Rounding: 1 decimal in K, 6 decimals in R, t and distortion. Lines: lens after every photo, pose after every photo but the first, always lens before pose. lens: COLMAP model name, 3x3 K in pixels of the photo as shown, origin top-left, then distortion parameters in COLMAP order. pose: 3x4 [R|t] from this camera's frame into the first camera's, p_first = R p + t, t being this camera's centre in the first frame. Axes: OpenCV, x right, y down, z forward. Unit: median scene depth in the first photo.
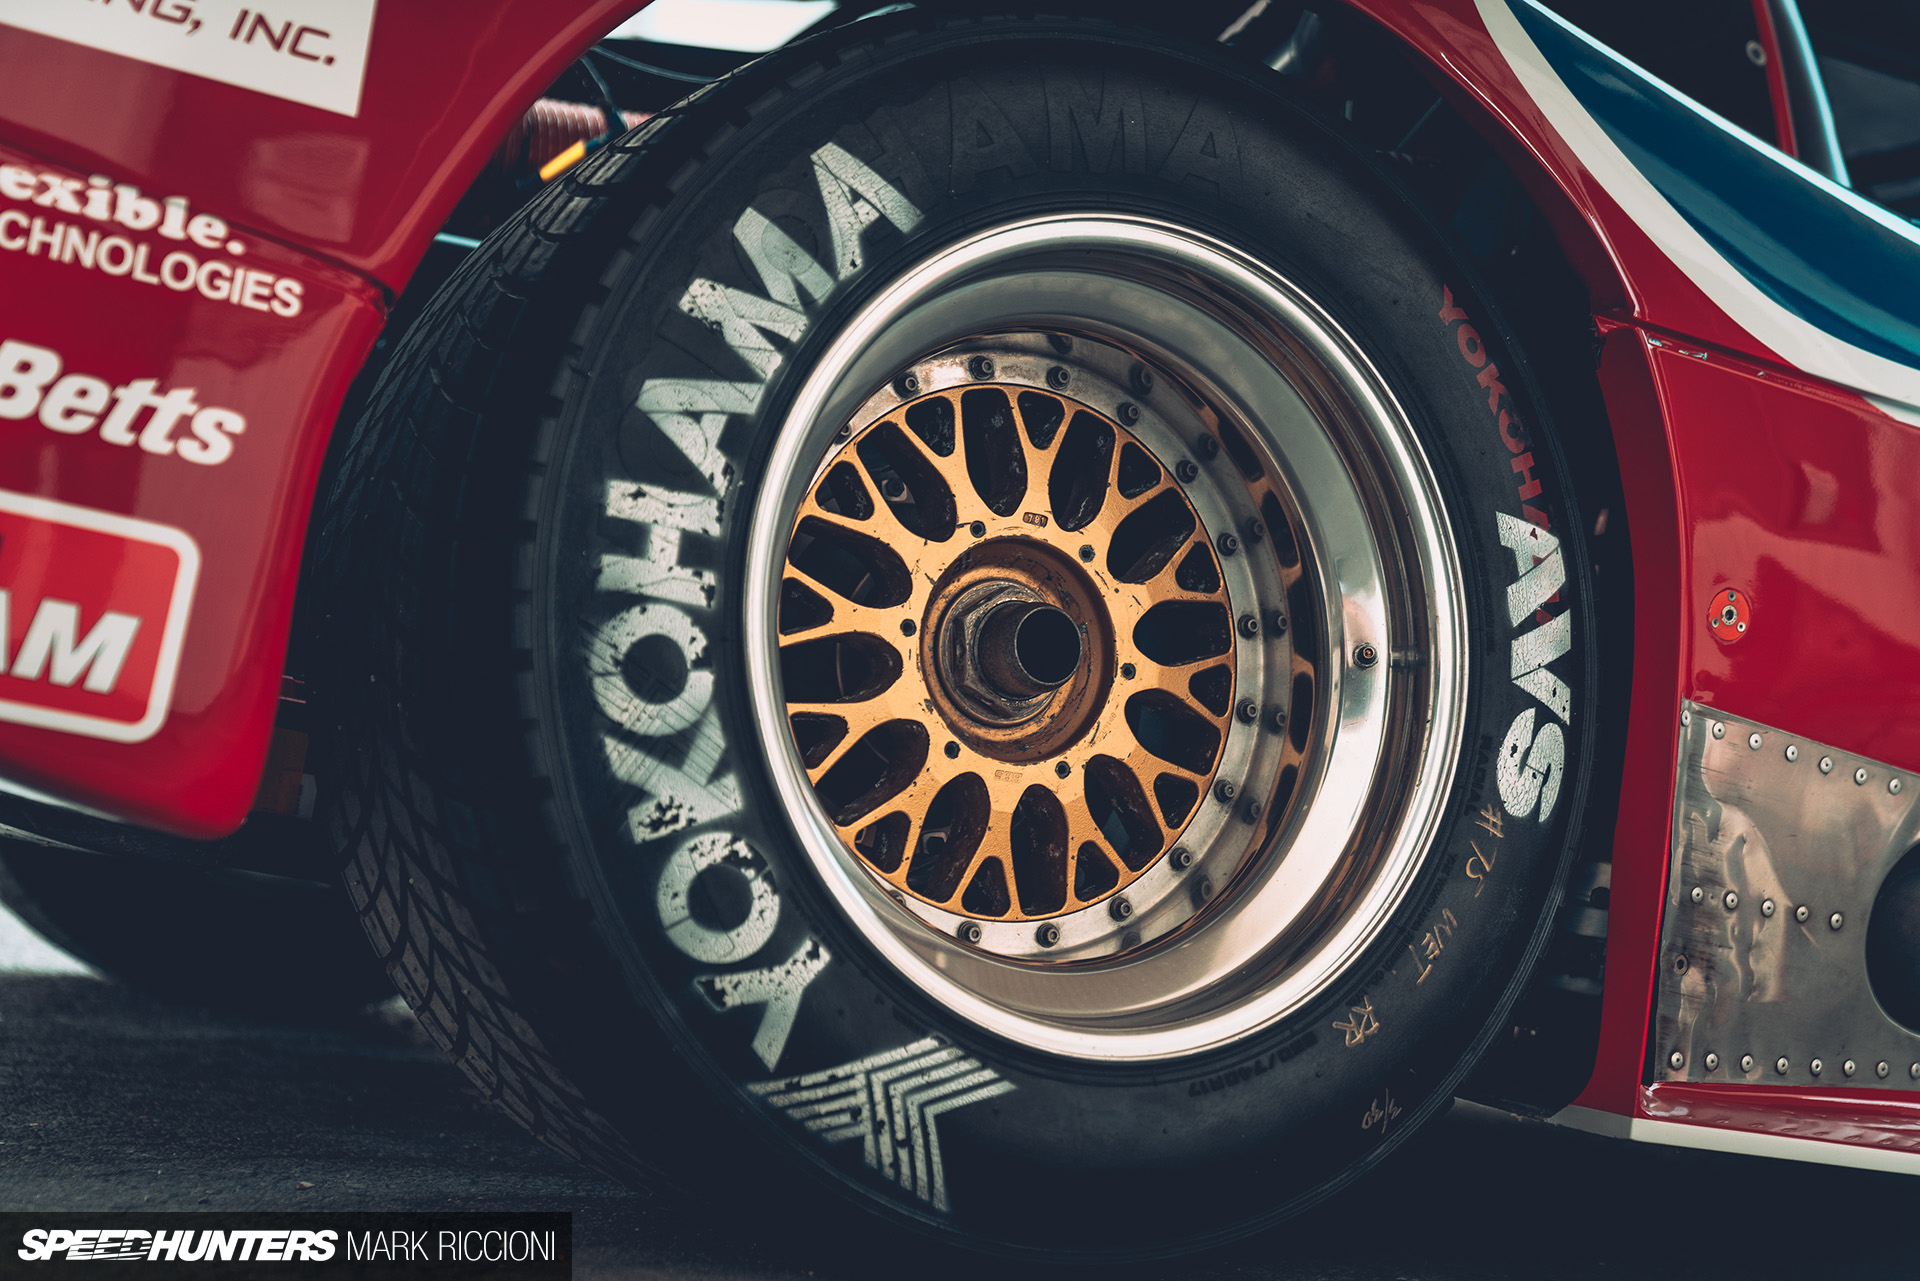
lens RADIAL K [[2872.0, 0, 959.4], [0, 2872.0, 640.1], [0, 0, 1]] dist [-0.005239, 0.000000]
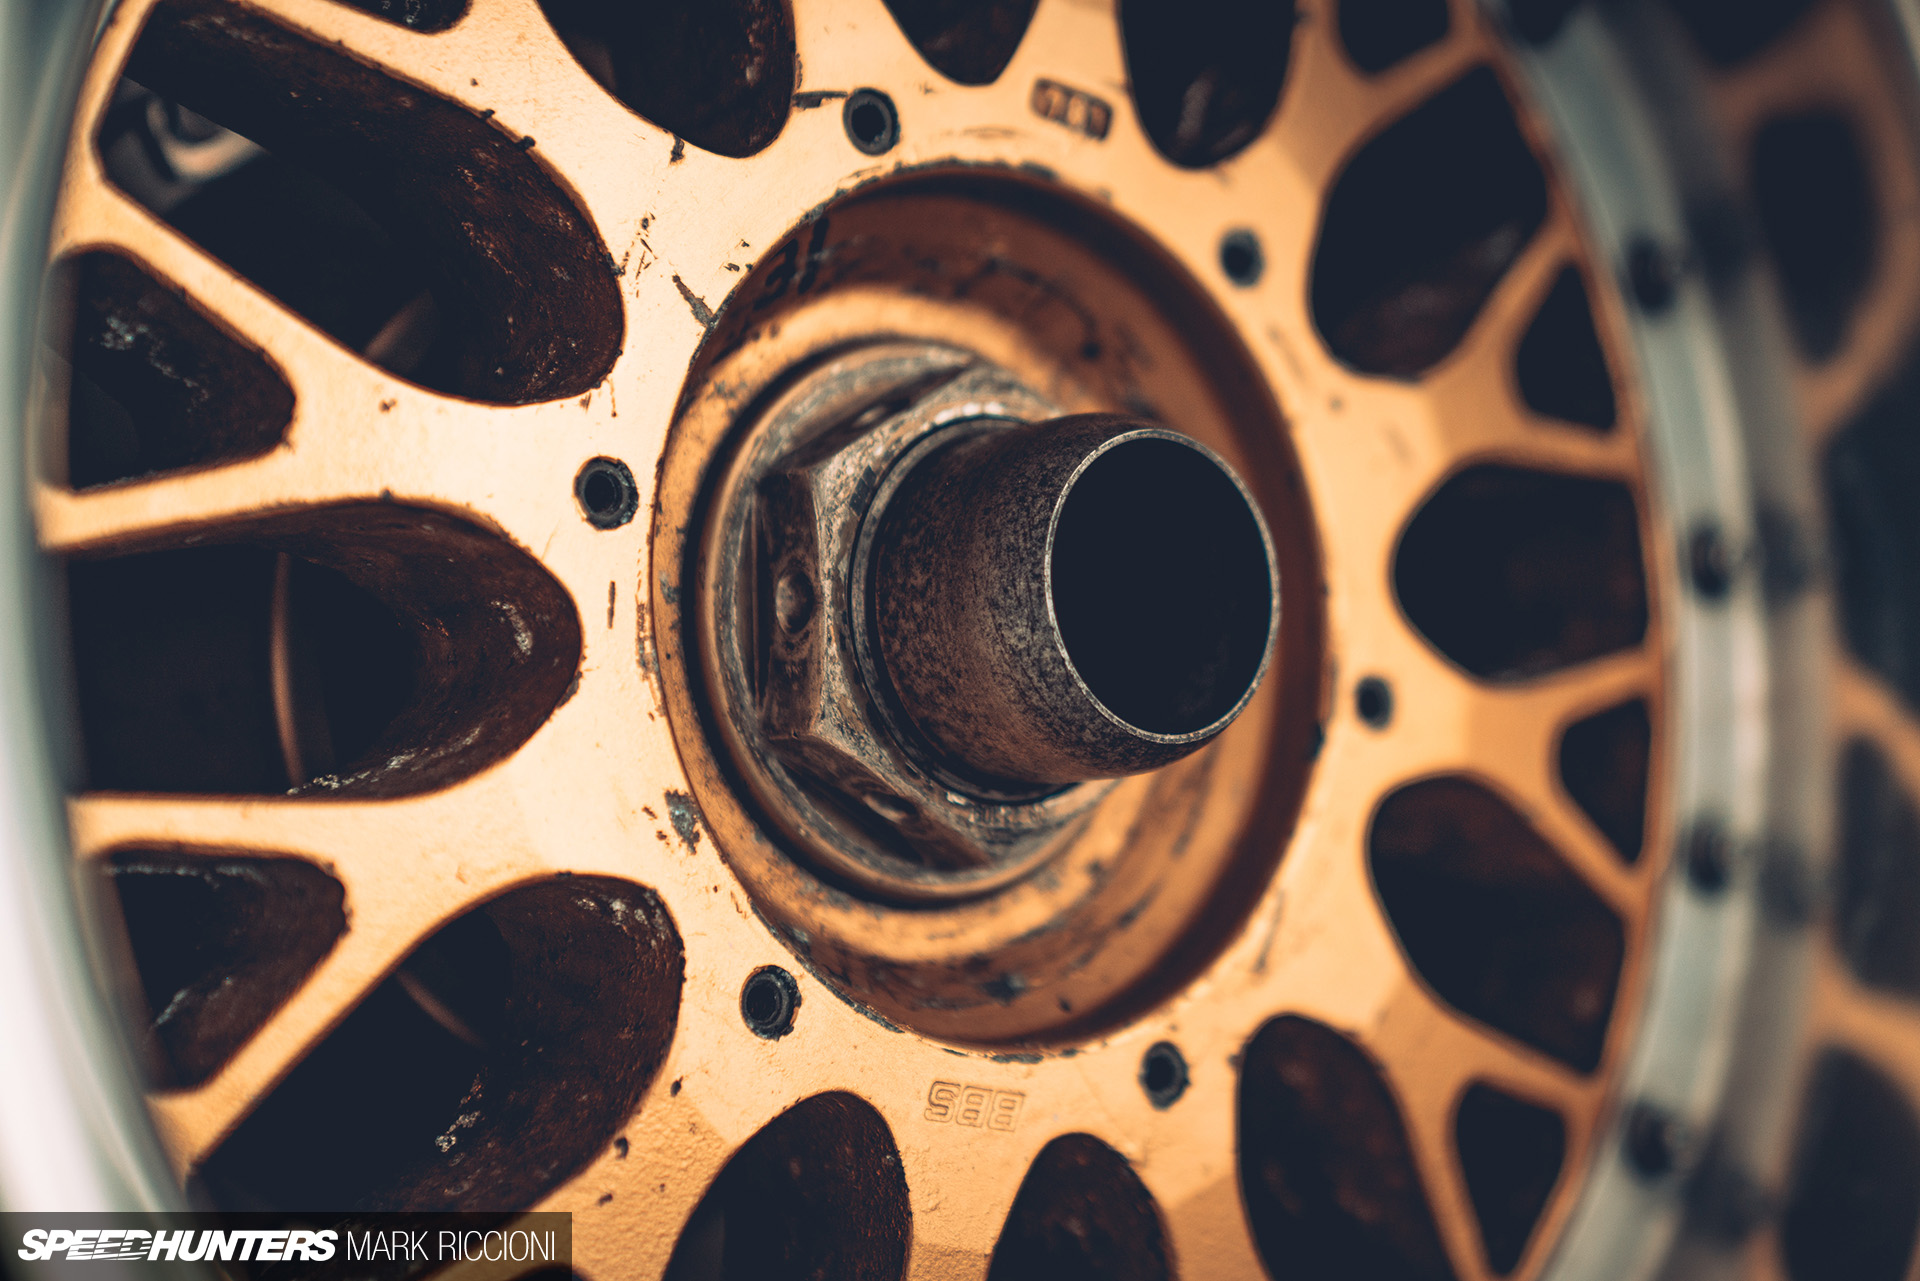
lens RADIAL K [[3787.1, 0, 962.3], [0, 3787.1, 641.4], [0, 0, 1]] dist [0.052625, 0.000000]
pose [[0.985190, 0.020444, 0.170241, -0.041020], [-0.015535, 0.999426, -0.030121, 0.016693], [-0.170759, 0.027030, 0.984942, 0.664810]]
